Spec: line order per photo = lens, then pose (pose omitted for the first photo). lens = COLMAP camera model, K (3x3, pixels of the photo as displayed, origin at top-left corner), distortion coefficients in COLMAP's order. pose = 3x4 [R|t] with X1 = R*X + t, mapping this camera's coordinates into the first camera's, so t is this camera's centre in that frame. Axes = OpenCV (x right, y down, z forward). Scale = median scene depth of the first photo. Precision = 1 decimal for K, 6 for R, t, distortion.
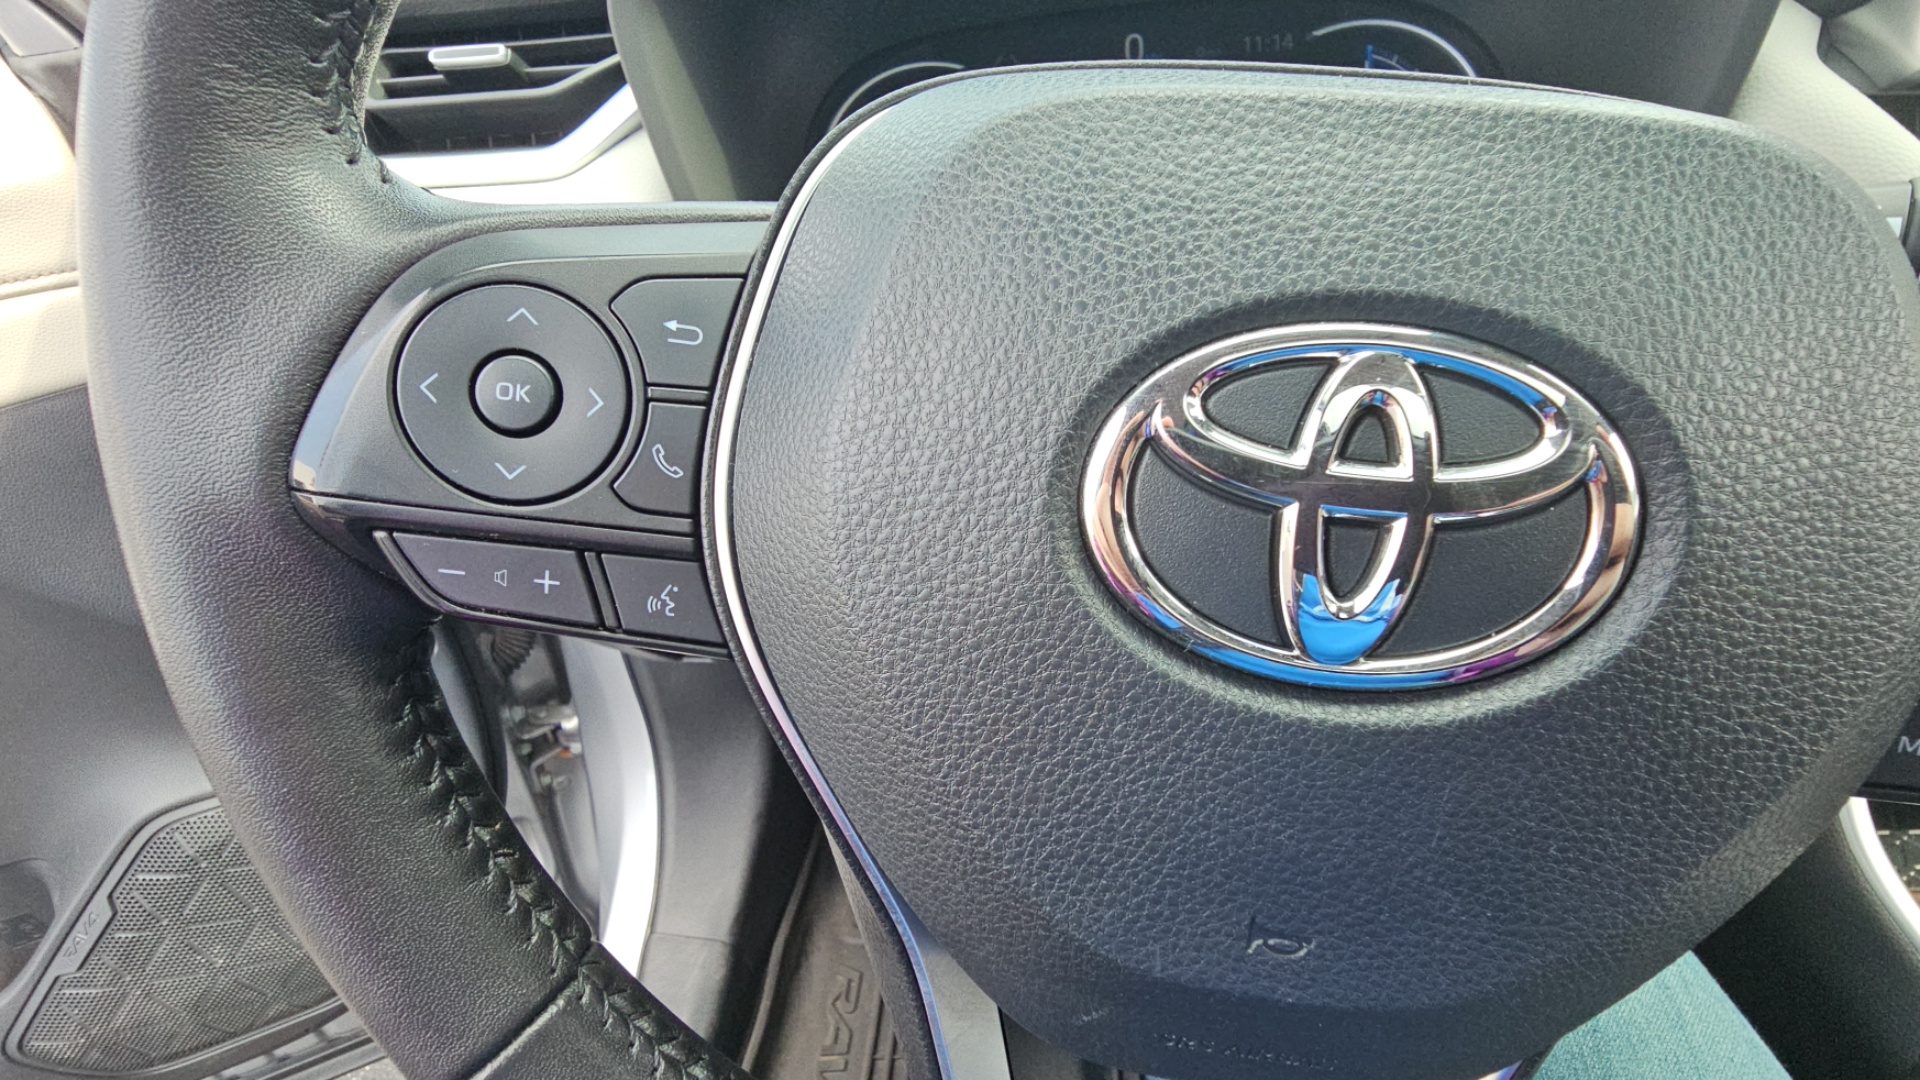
lens RADIAL K [[865.1, 0, 980.6], [0, 865.1, 543.1], [0, 0, 1]] dist [0.000429, 0.000320]
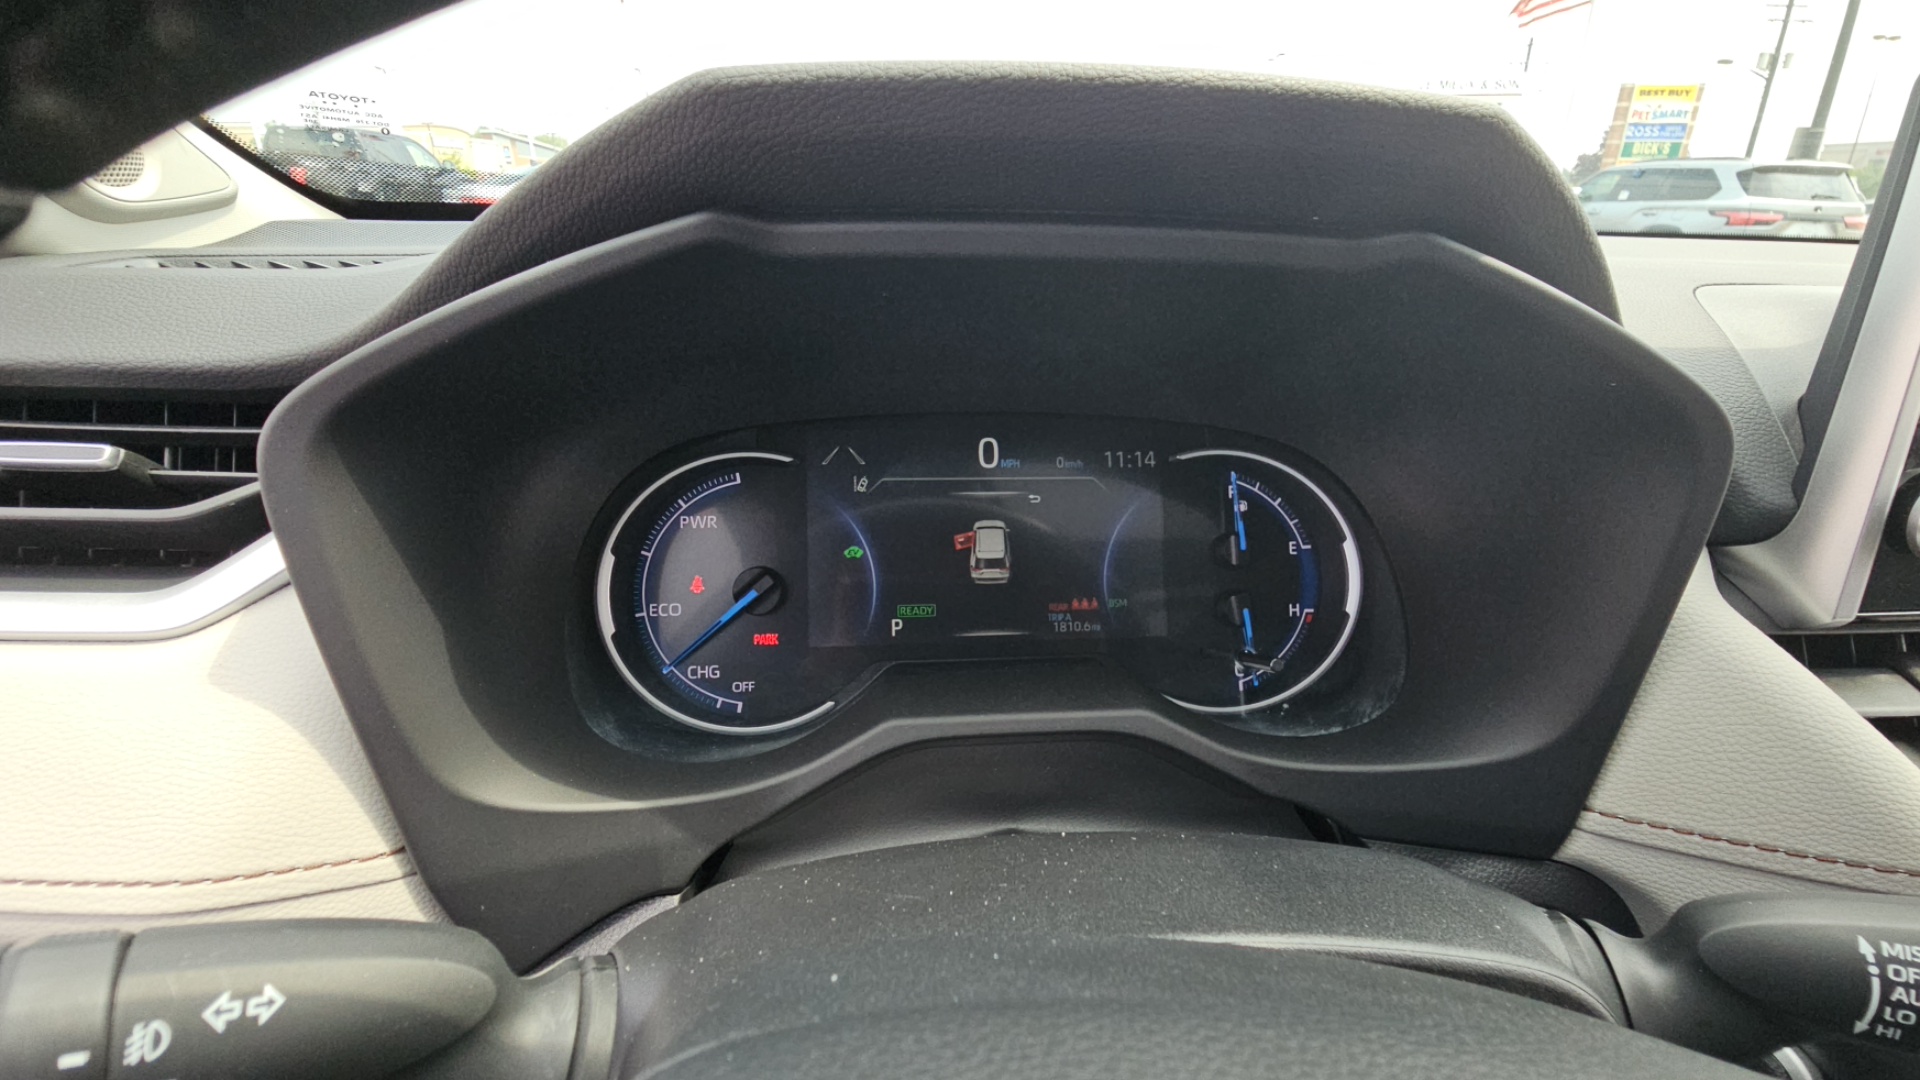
lens RADIAL K [[851.9, 0, 980.8], [0, 851.9, 548.0], [0, 0, 1]] dist [0.011994, -0.009310]
pose [[0.976112, 0.044926, 0.212573, -0.042106], [0.004965, 0.973521, -0.228543, -0.951544], [-0.217212, 0.224139, 0.950042, 0.617993]]
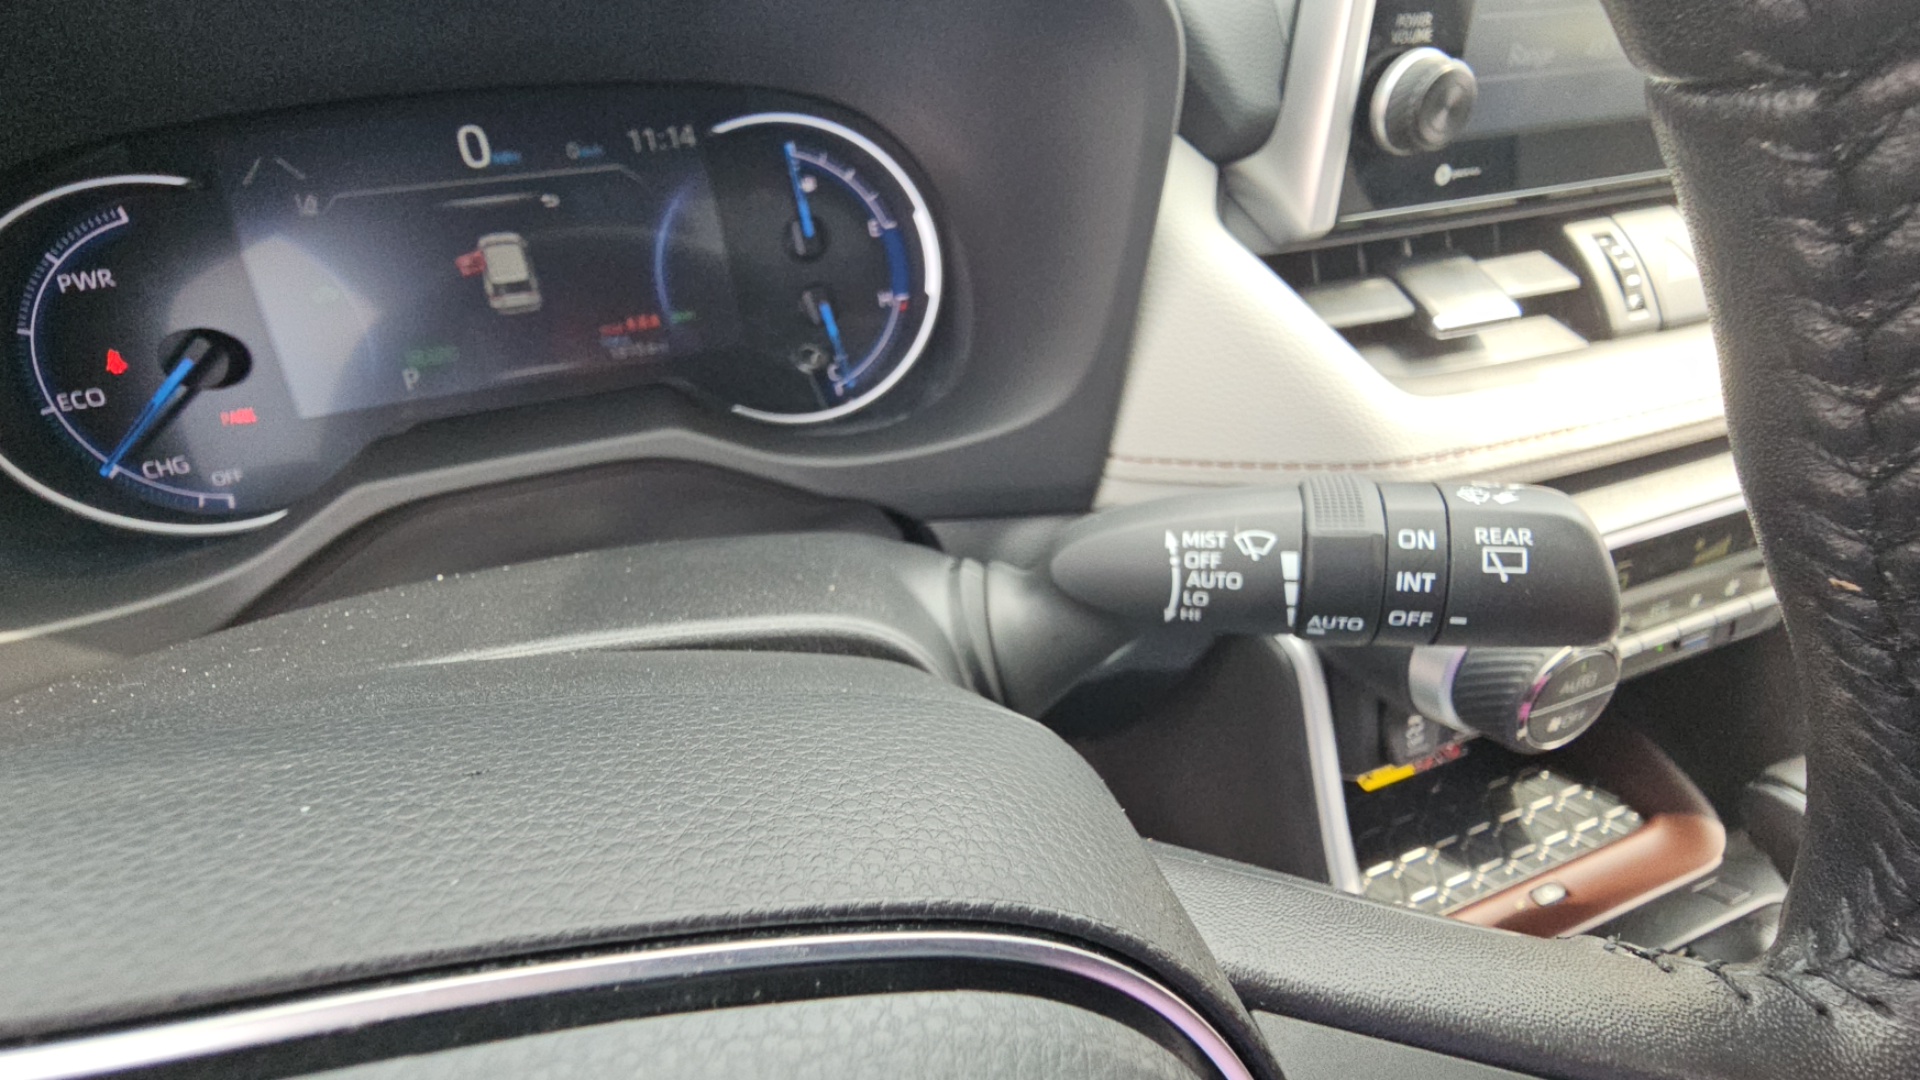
lens RADIAL K [[862.0, 0, 976.7], [0, 862.0, 539.3], [0, 0, 1]] dist [0.011624, -0.009386]
pose [[0.908533, -0.186801, 0.373728, 0.801701], [0.170847, 0.982385, 0.075698, -0.805789], [-0.381285, -0.004924, 0.924444, 0.564822]]
